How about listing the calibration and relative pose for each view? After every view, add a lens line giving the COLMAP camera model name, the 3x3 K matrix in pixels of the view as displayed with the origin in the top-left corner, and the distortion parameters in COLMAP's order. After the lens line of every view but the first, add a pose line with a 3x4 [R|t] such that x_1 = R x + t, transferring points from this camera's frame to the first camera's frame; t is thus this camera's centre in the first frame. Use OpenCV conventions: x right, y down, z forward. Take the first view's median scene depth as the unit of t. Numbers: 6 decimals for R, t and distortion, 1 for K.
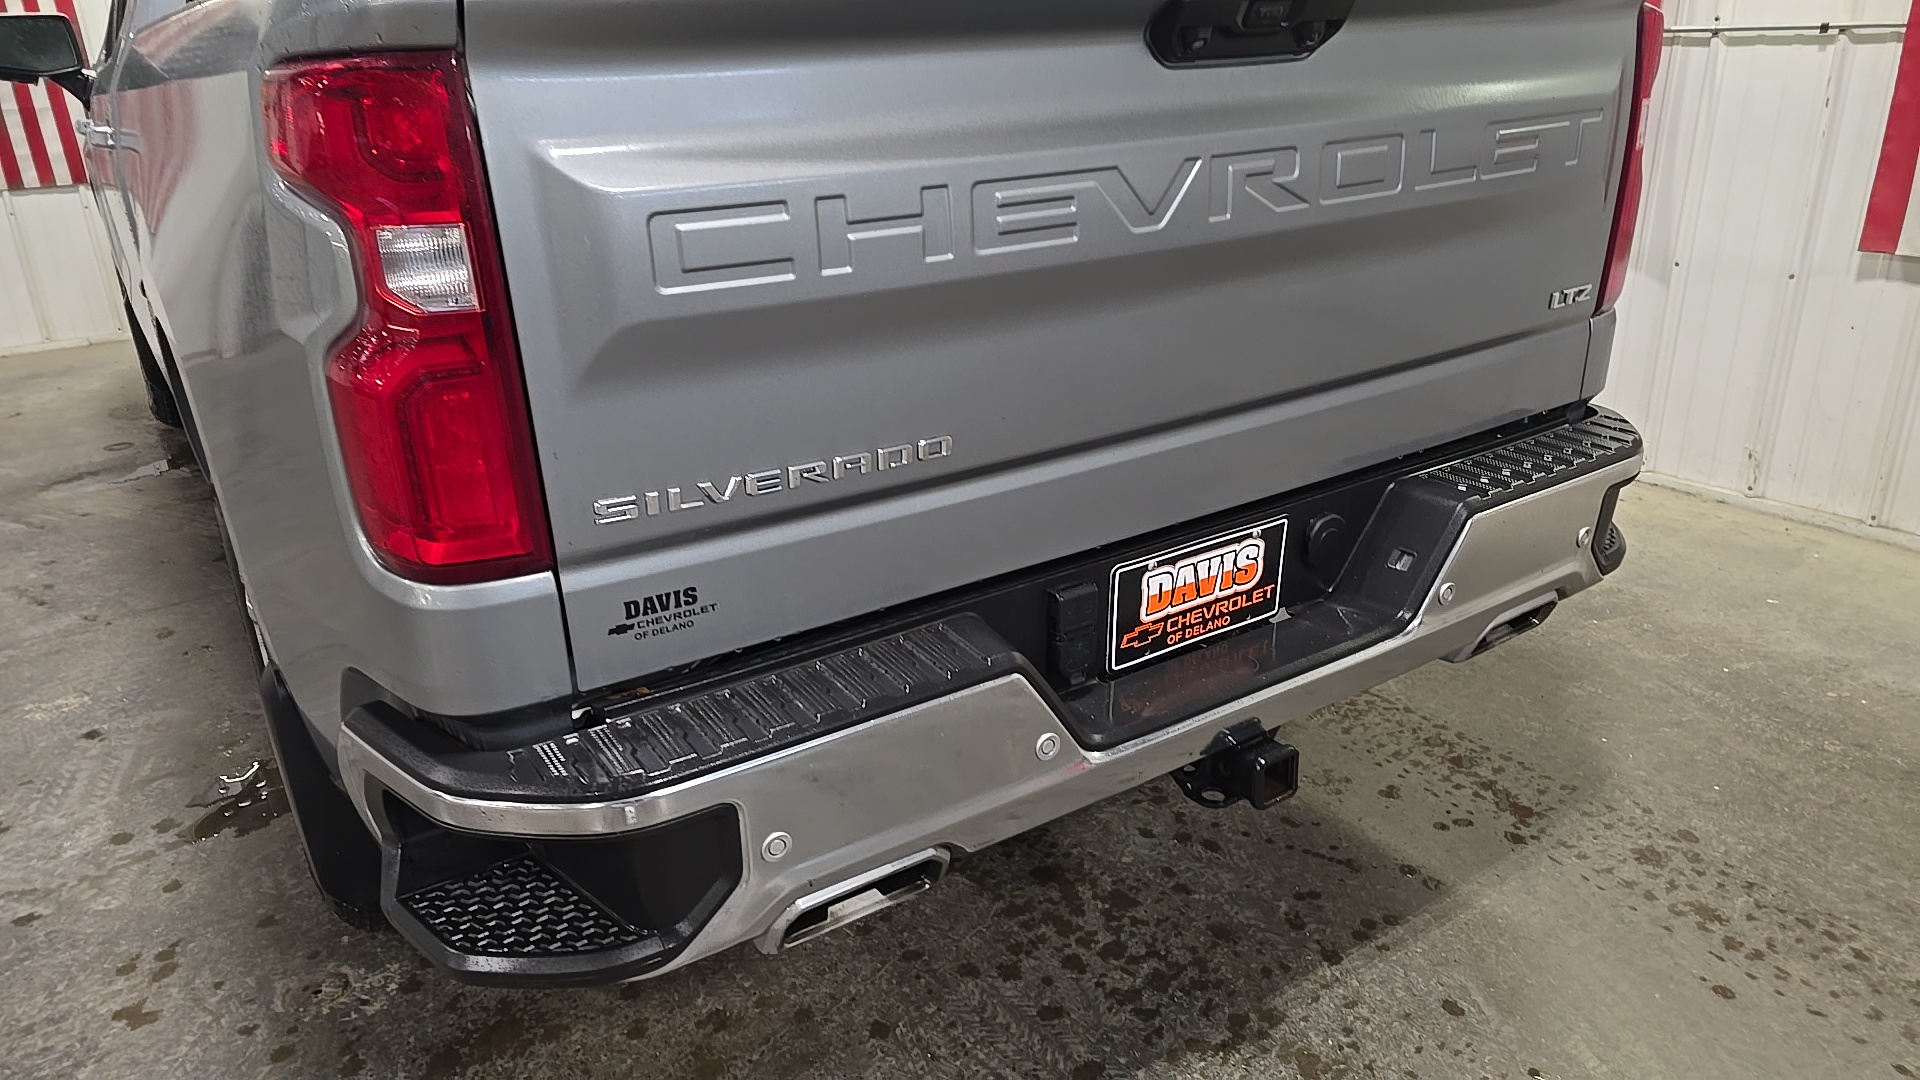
lens RADIAL K [[1304.0, 0, 956.5], [0, 1304.0, 536.1], [0, 0, 1]] dist [0.046233, -0.036892]
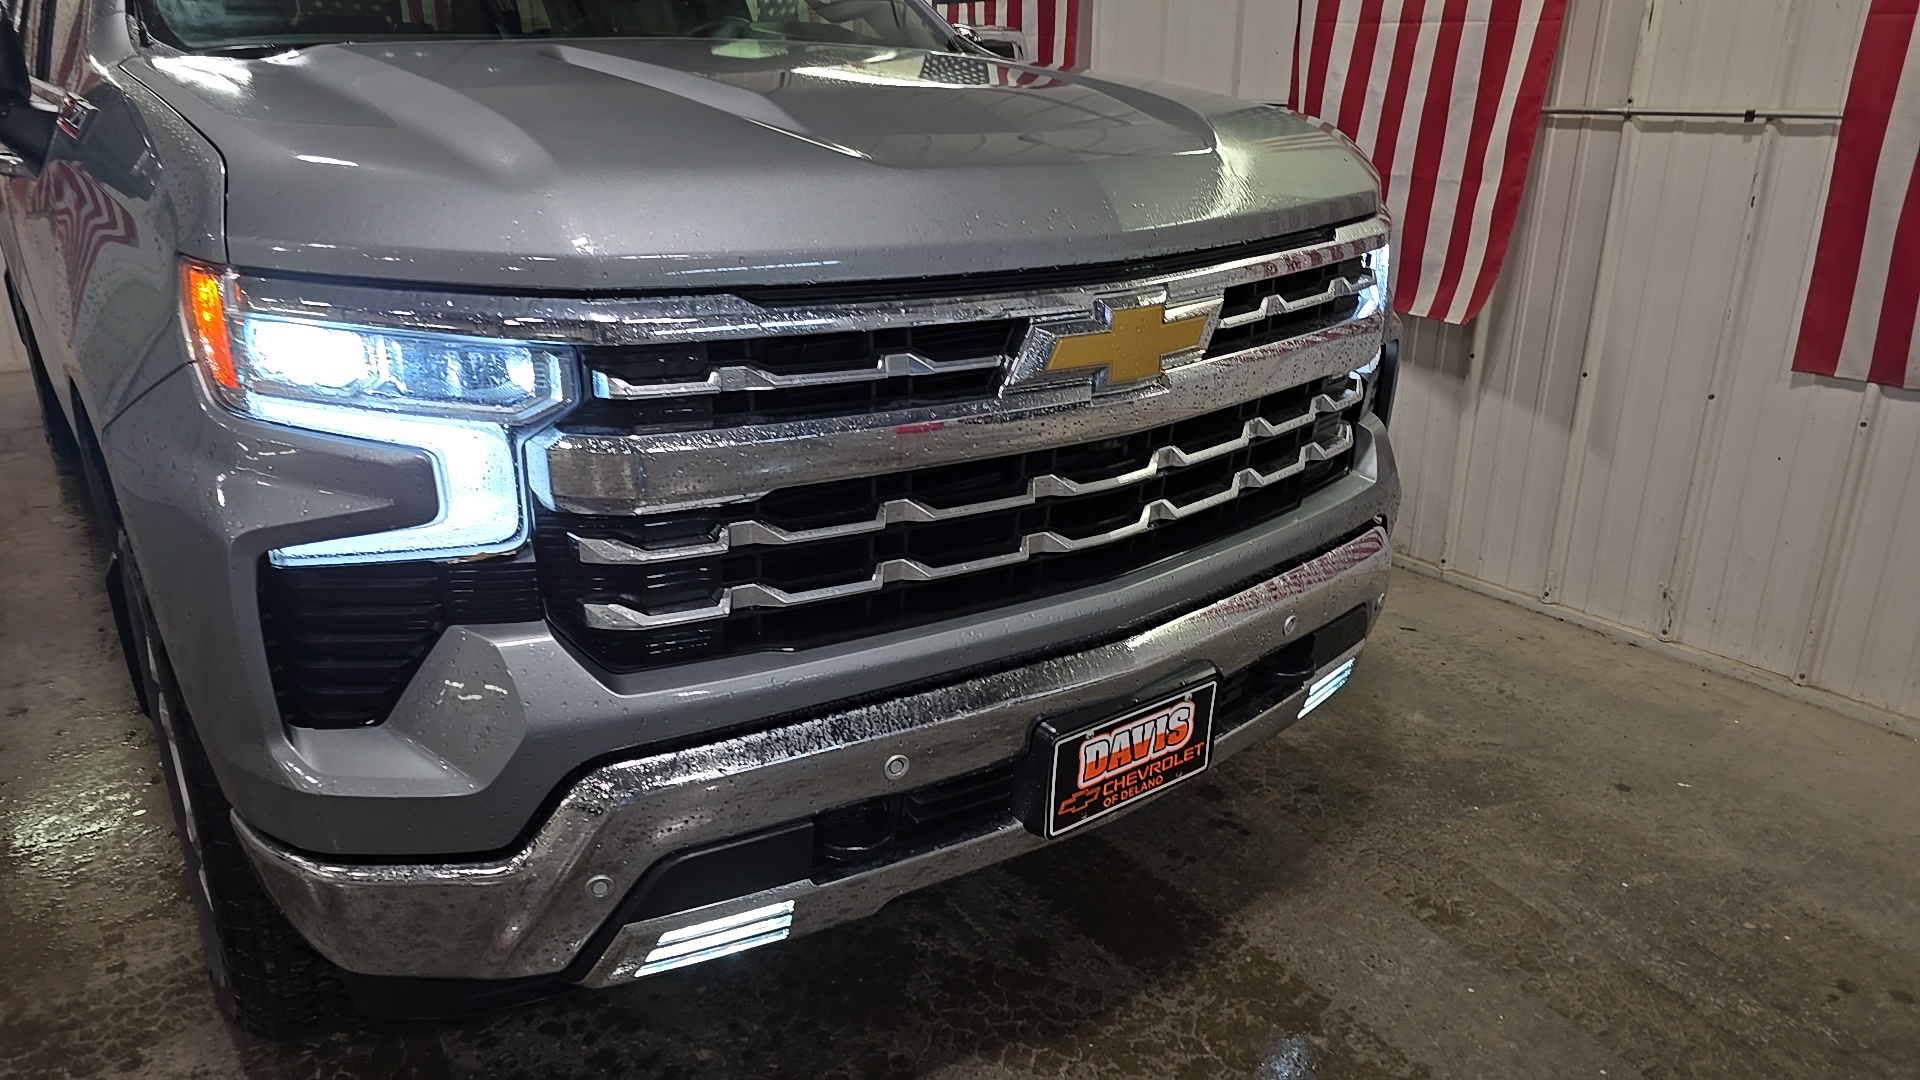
lens RADIAL K [[1297.1, 0, 960.0], [0, 1297.1, 540.0], [0, 0, 1]] dist [0.050180, -0.038864]
pose [[0.999195, 0.023031, 0.032857, 0.126263], [-0.022216, 0.999441, -0.024974, -0.079389], [-0.033414, 0.024224, 0.999148, 0.174639]]
